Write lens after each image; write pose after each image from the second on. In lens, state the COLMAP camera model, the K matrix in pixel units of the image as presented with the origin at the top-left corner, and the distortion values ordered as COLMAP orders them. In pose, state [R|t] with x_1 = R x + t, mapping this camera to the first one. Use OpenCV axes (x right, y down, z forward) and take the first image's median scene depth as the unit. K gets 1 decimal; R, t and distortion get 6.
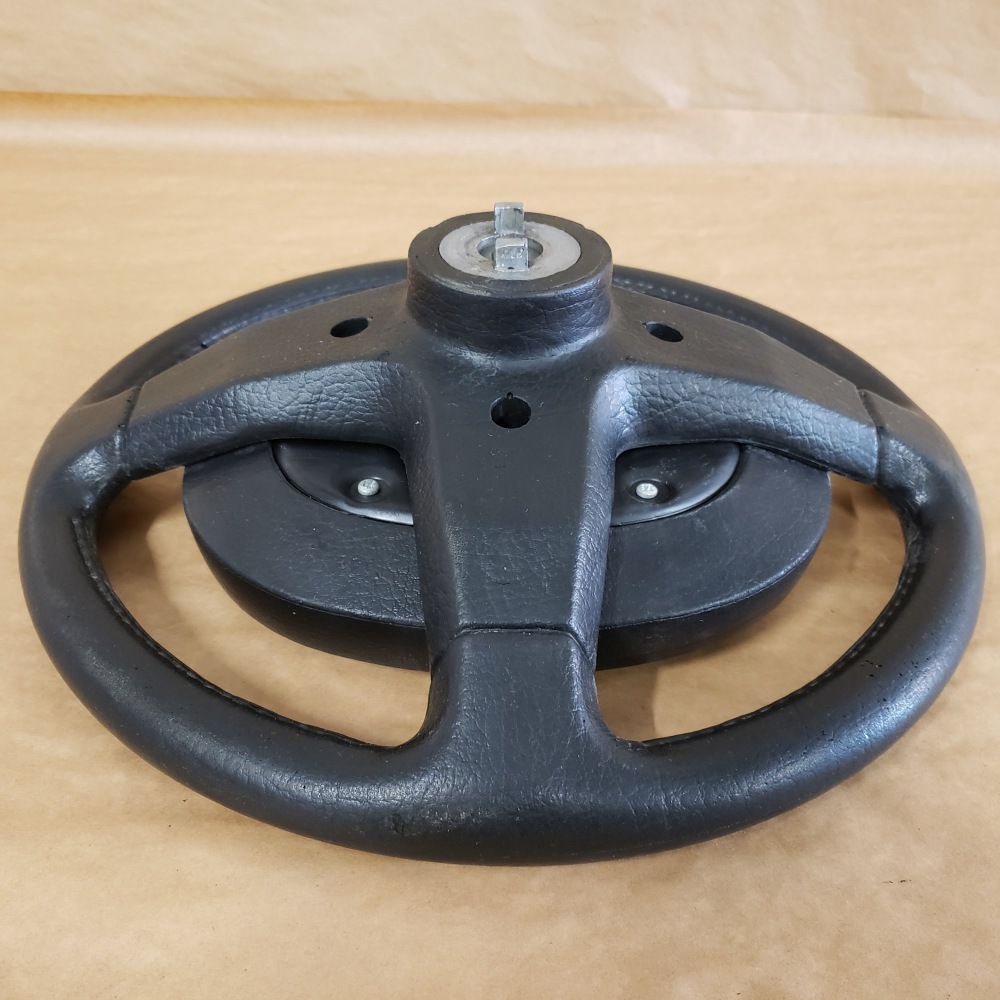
lens RADIAL K [[1000.9, 0, 491.0], [0, 1000.9, 505.8], [0, 0, 1]] dist [0.018539, 0.000000]
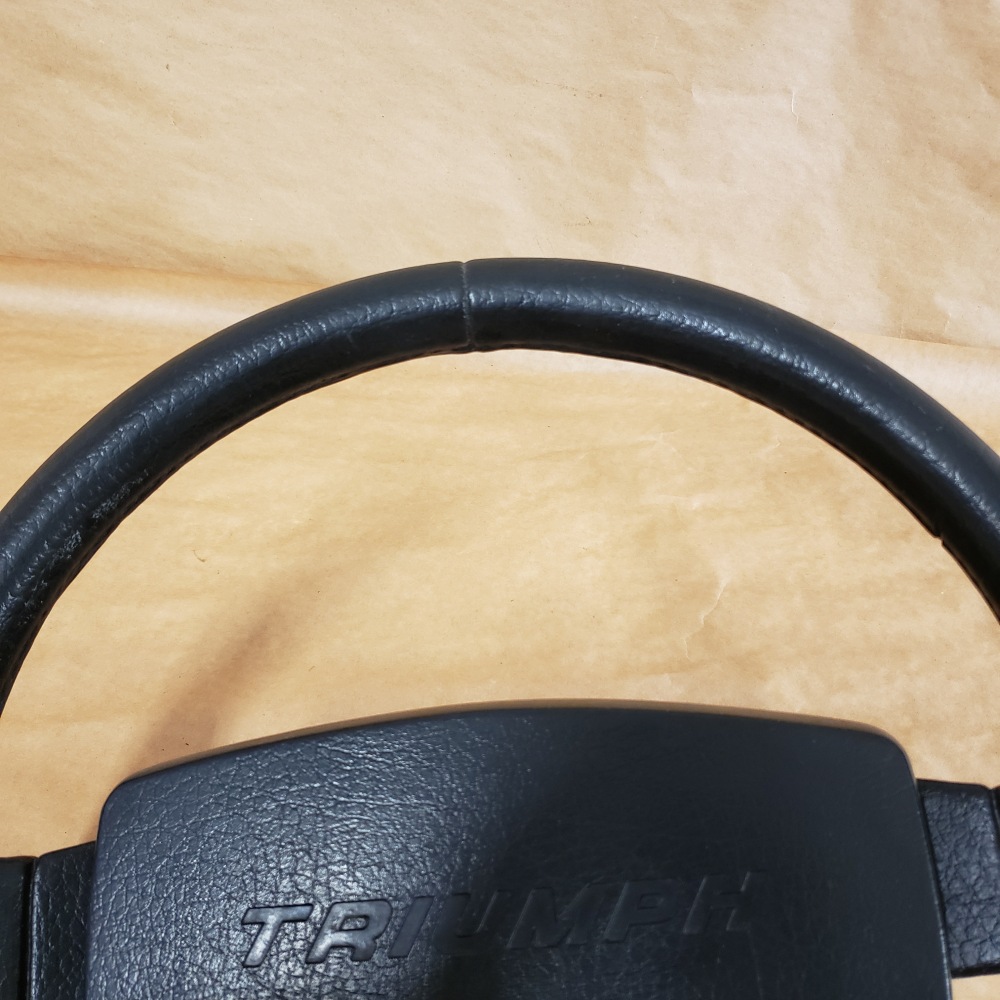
lens RADIAL K [[1000.9, 0, 495.4], [0, 1000.9, 526.9], [0, 0, 1]] dist [0.018539, 0.000000]
pose [[0.996128, 0.044674, 0.075723, -0.065724], [-0.051207, 0.994922, 0.086650, -0.690371], [-0.071468, -0.090192, 0.993357, 0.323976]]
